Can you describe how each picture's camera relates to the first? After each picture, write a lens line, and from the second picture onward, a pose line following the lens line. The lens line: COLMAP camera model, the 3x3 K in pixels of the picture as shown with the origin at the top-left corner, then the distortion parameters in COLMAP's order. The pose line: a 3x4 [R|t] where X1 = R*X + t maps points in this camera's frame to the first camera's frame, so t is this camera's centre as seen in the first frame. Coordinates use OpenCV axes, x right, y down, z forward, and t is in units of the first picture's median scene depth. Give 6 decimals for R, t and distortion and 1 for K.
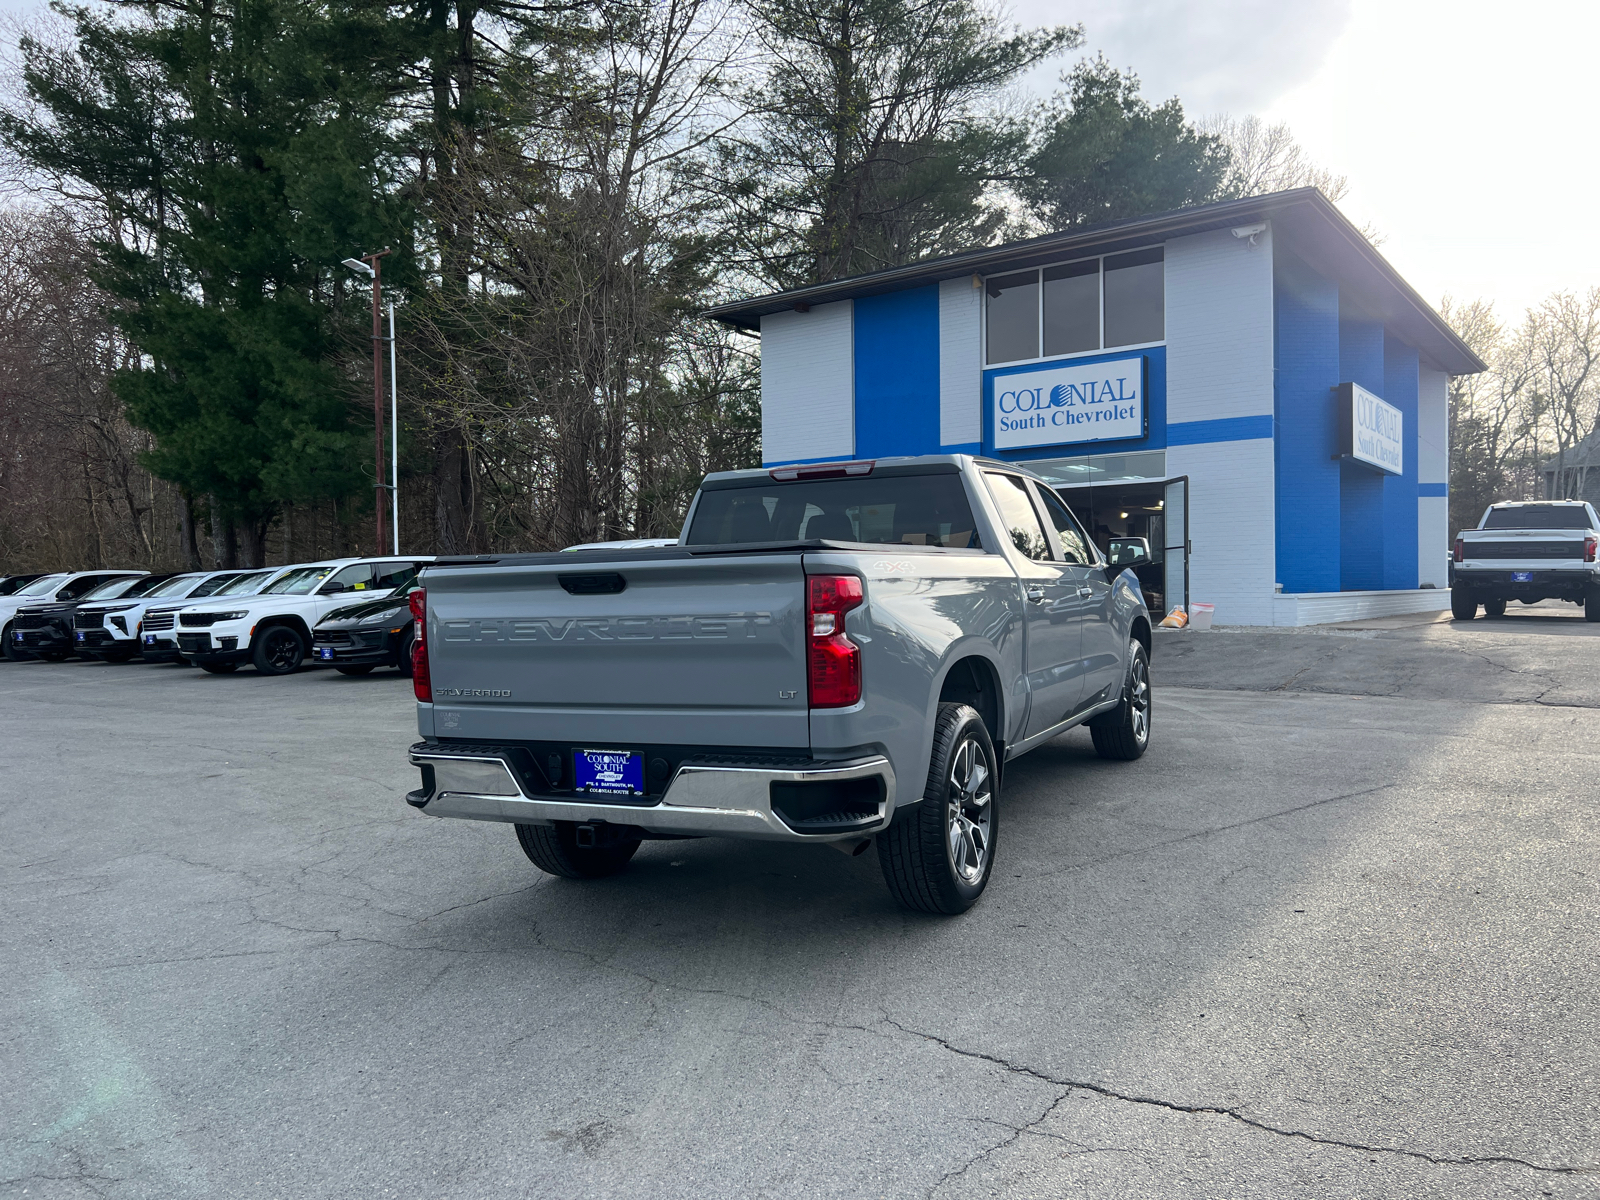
lens RADIAL K [[1224.4, 0, 800.0], [0, 1224.4, 600.0], [0, 0, 1]] dist [0.021467, -0.005230]
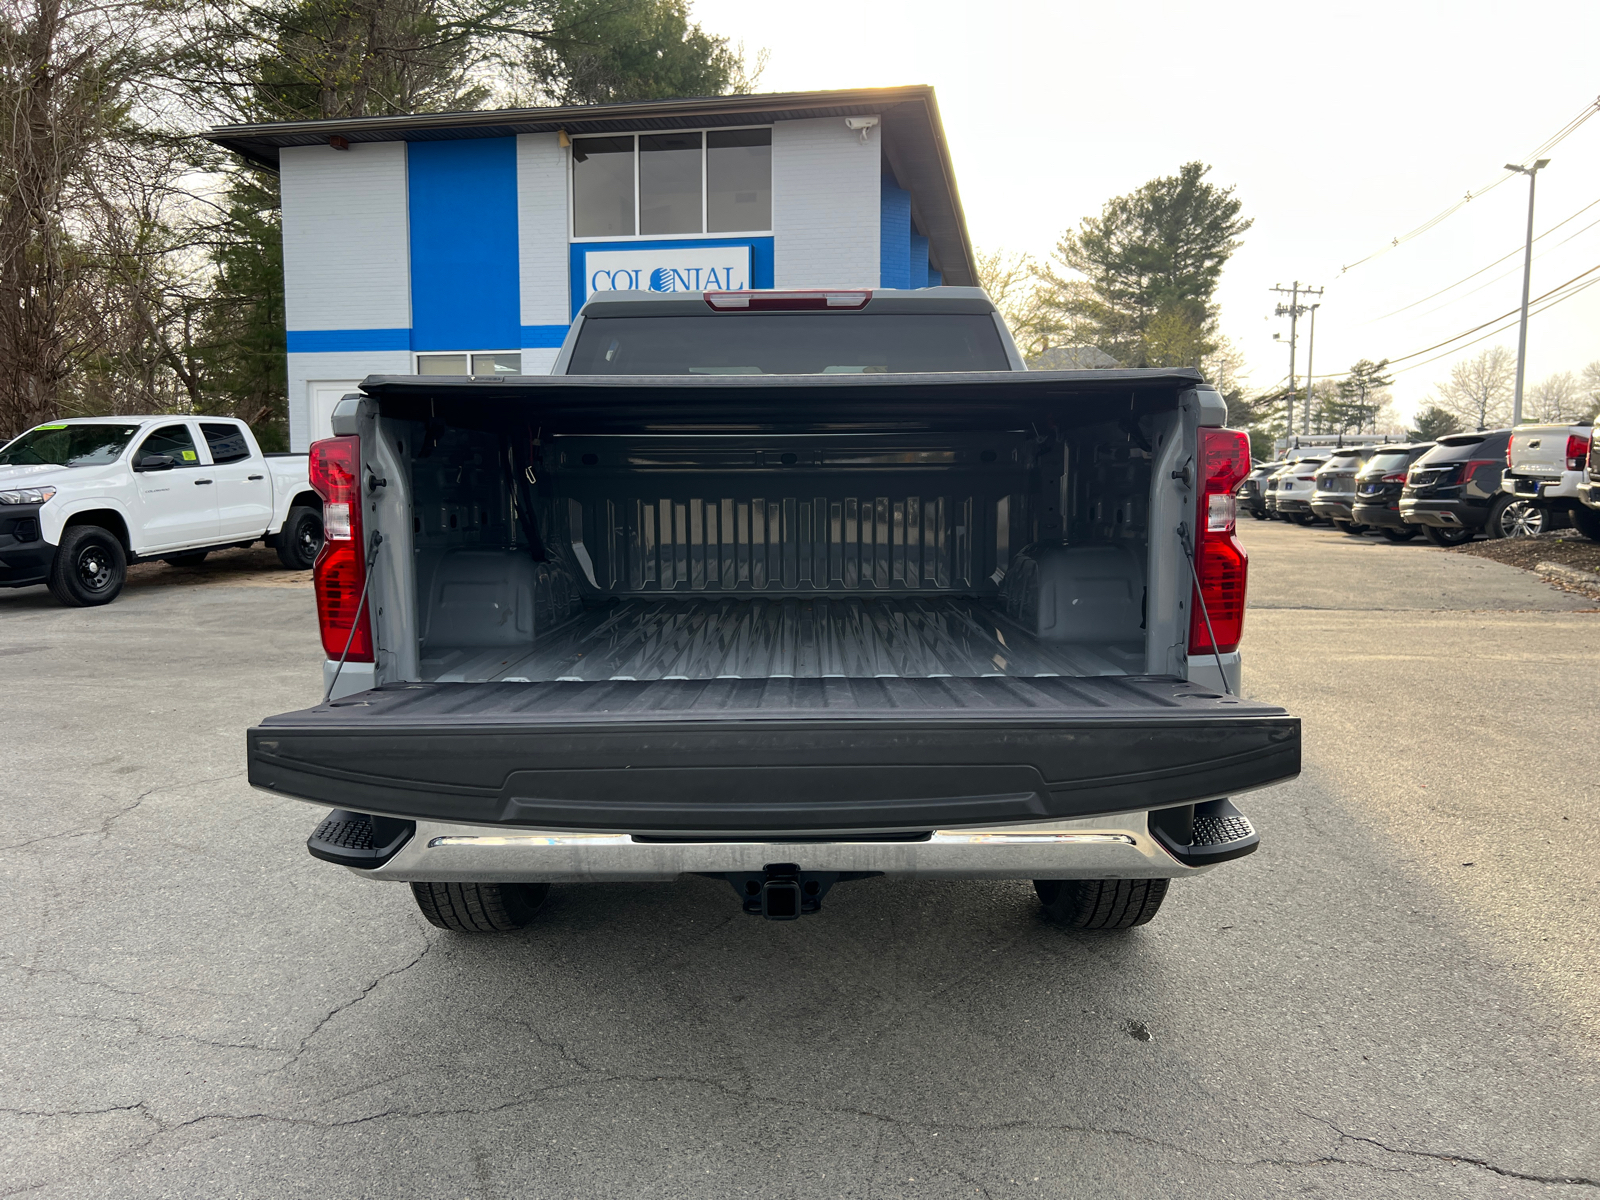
lens RADIAL K [[1217.4, 0, 801.2], [0, 1217.4, 613.7], [0, 0, 1]] dist [0.012062, -0.000627]
pose [[0.901686, -0.024847, 0.431677, -0.100916], [-0.012163, 0.996495, 0.082764, 0.005373], [-0.432220, -0.079877, 0.898223, 0.128292]]
